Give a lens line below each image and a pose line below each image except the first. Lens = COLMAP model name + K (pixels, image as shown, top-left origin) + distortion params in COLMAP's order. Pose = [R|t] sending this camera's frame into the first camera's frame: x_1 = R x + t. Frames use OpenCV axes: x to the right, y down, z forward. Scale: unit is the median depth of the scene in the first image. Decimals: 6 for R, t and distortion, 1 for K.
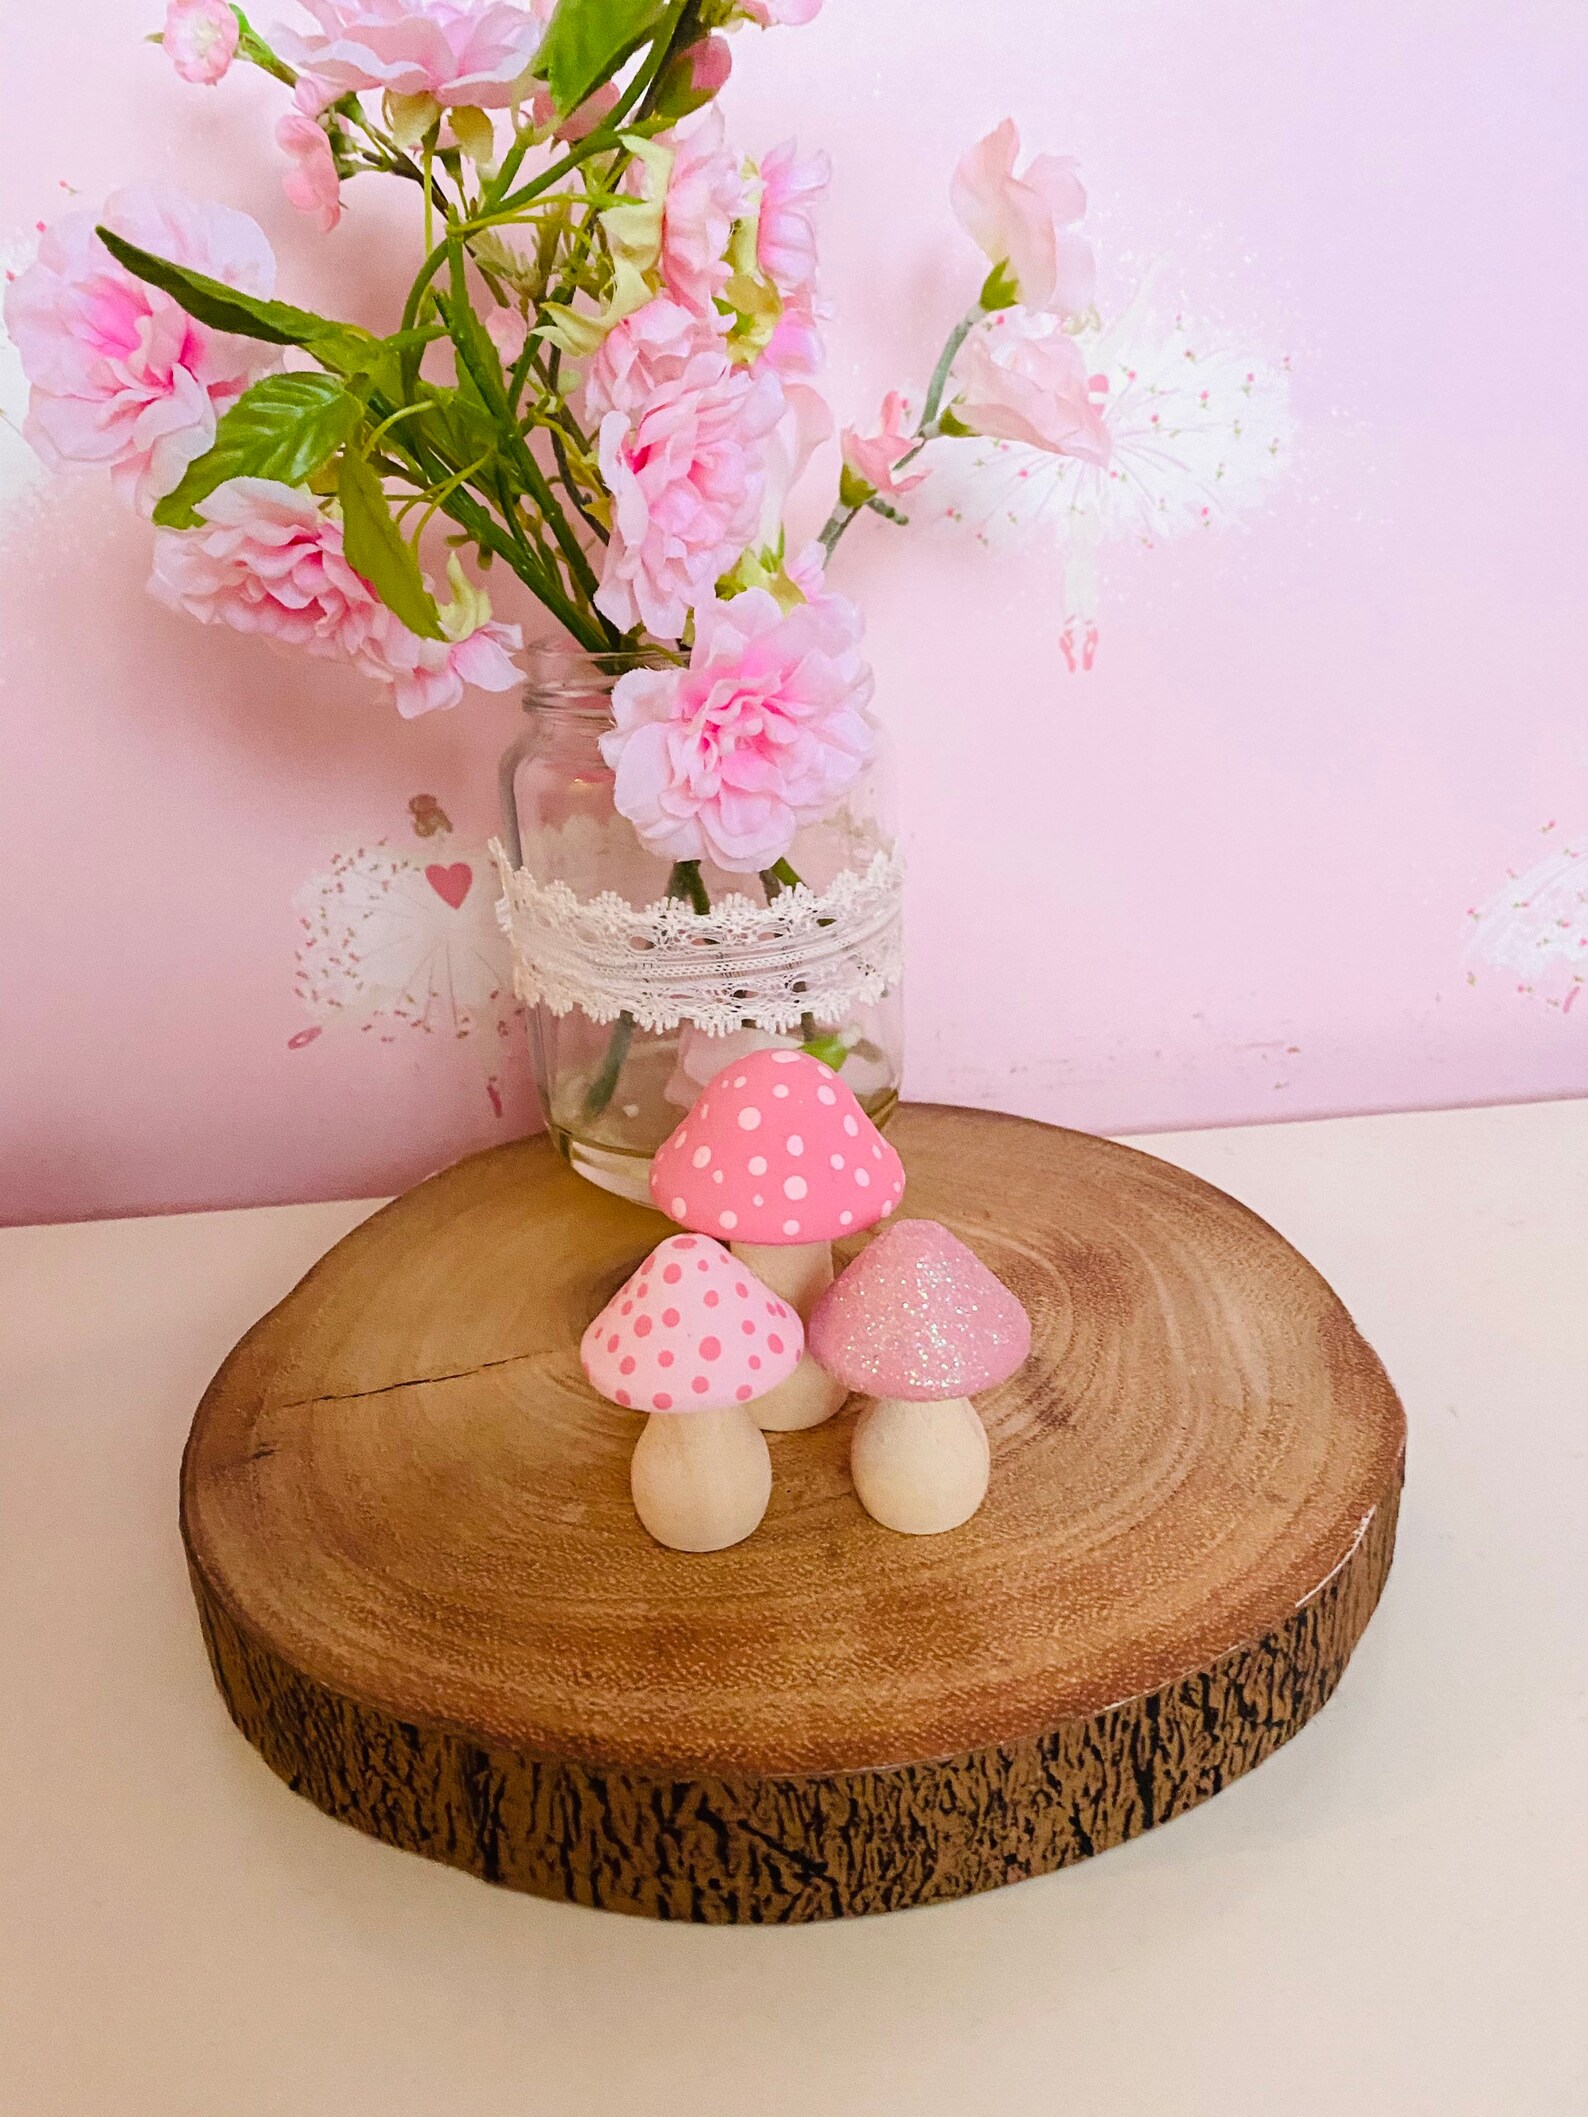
lens RADIAL K [[1749.2, 0, 794.0], [0, 1749.2, 1058.5], [0, 0, 1]] dist [-0.002081, 0.004138]
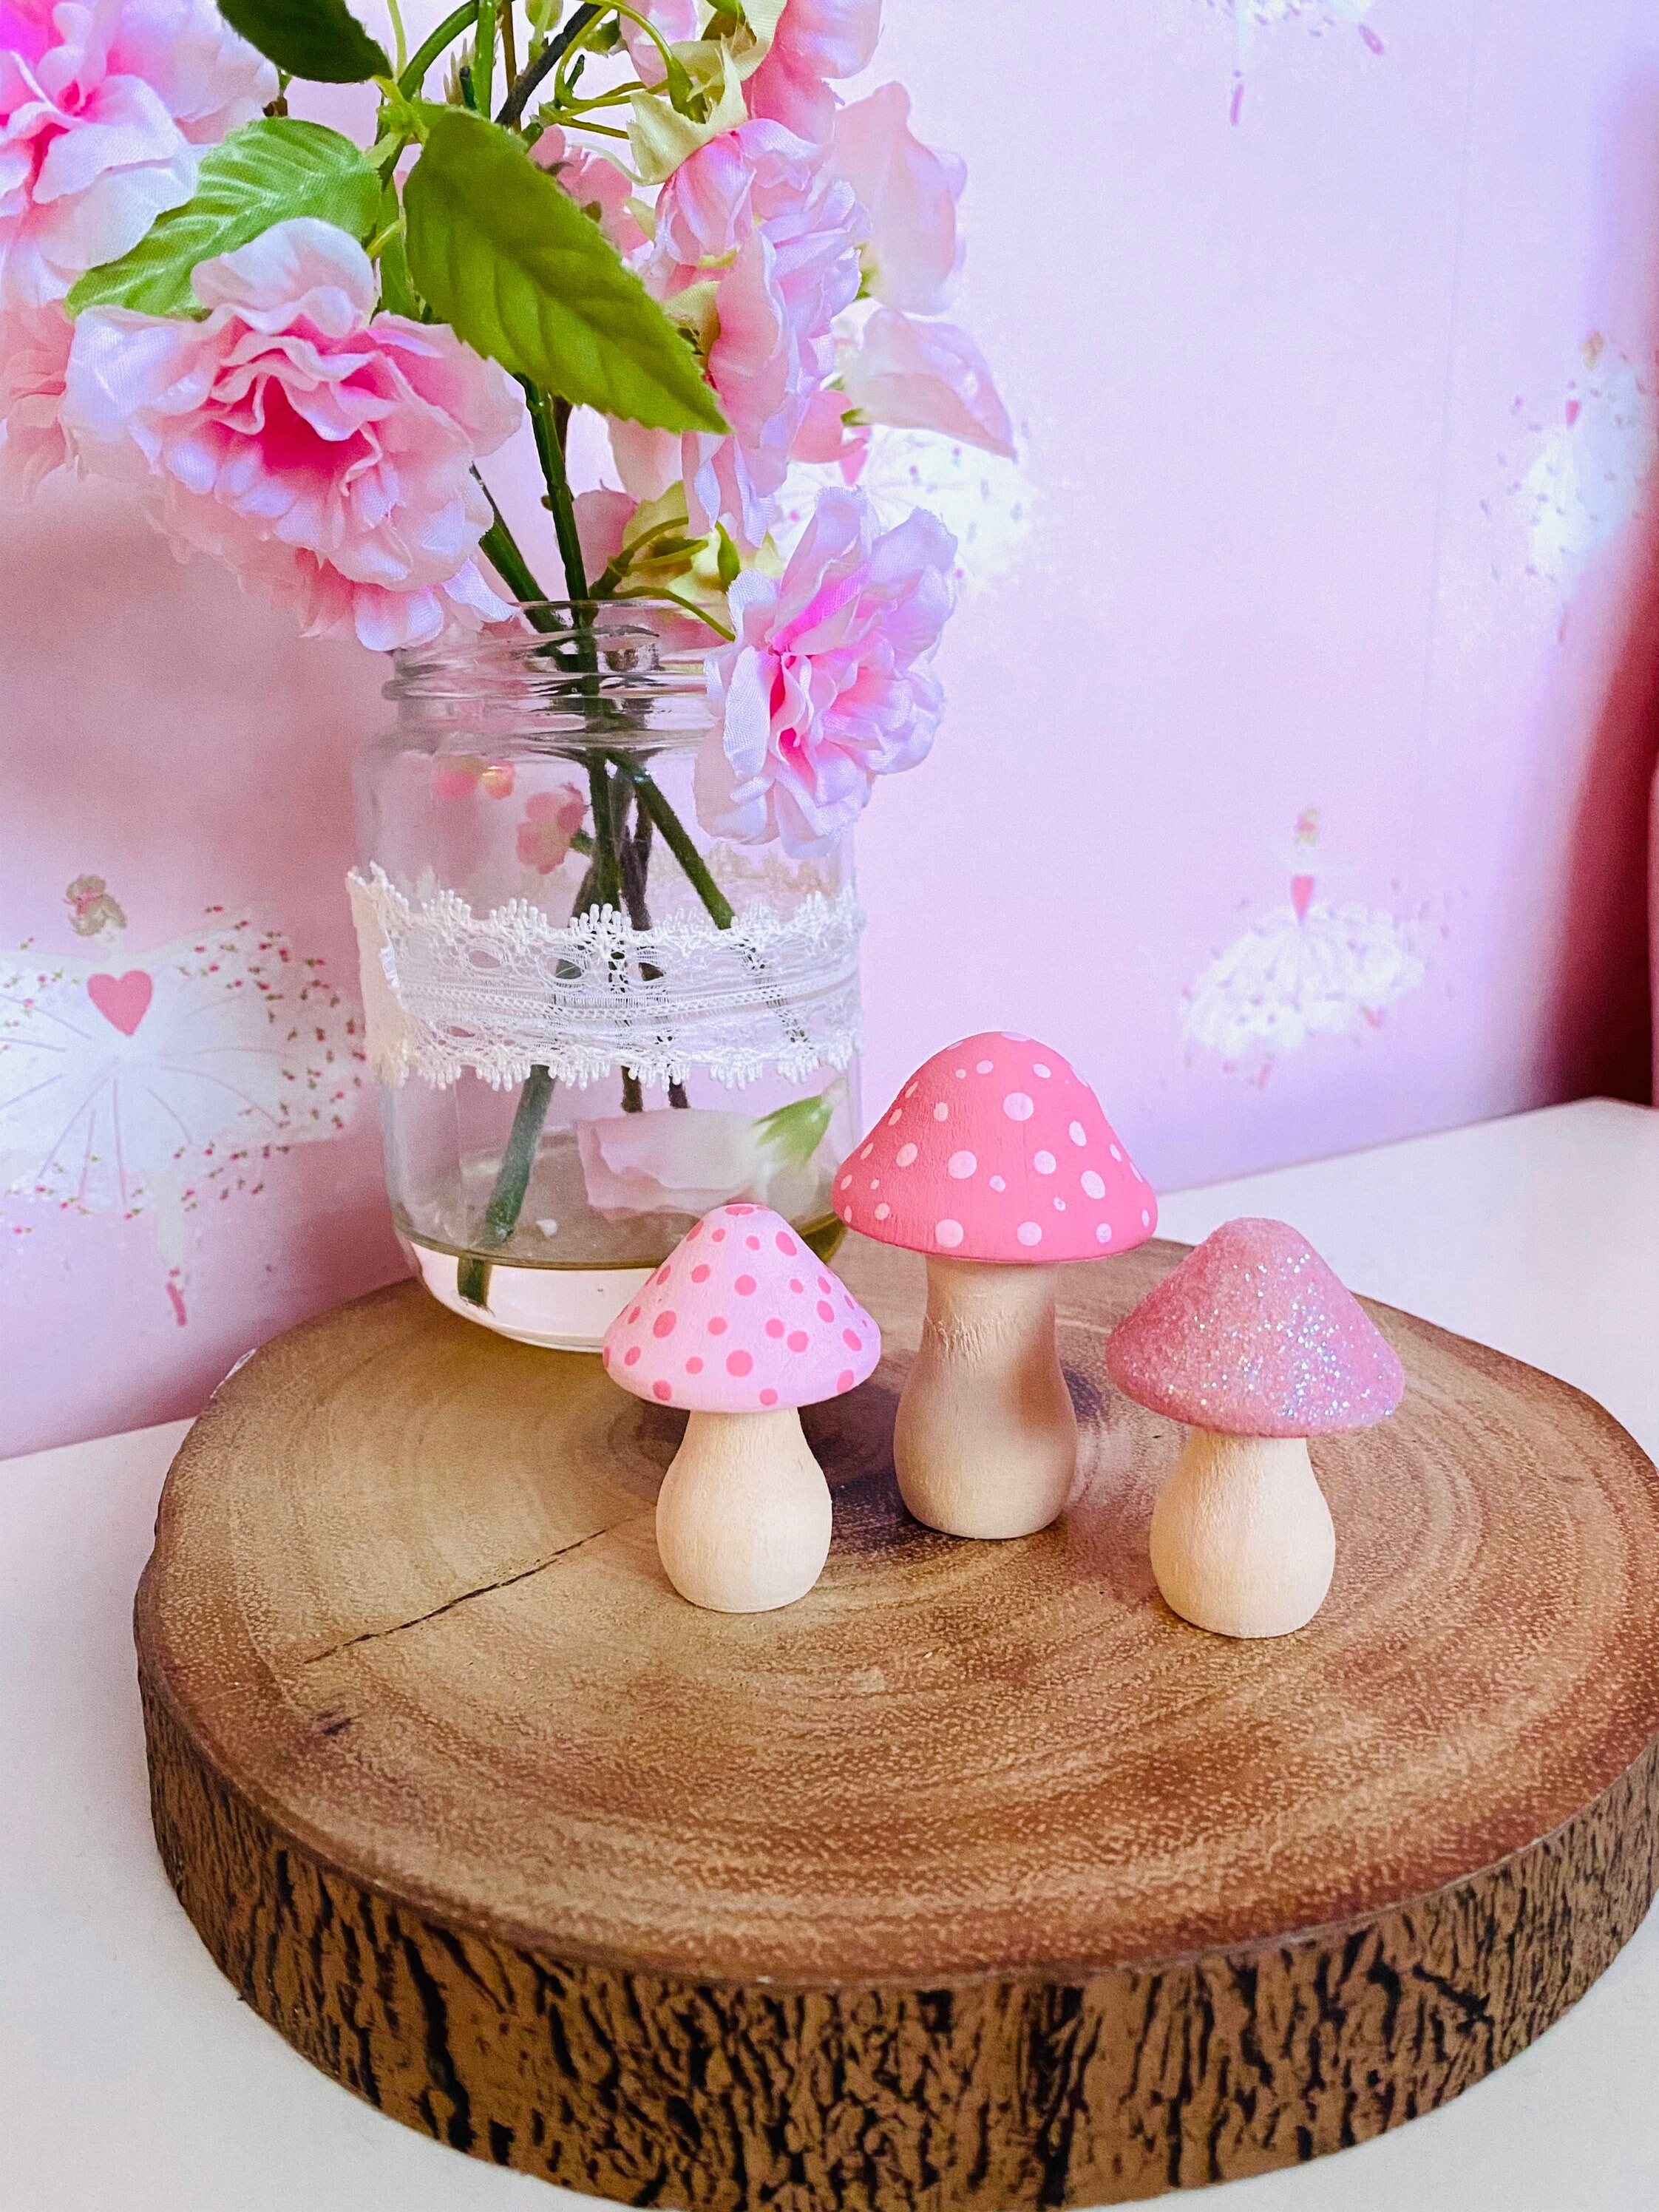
lens RADIAL K [[1824.1, 0, 829.5], [0, 1824.1, 1106.0], [0, 0, 1]] dist [-0.017044, 0.014990]
pose [[0.873341, -0.068717, 0.482239, -0.553173], [0.141360, 0.983149, -0.115910, 0.131204], [-0.466147, 0.169398, 0.868338, 0.378327]]
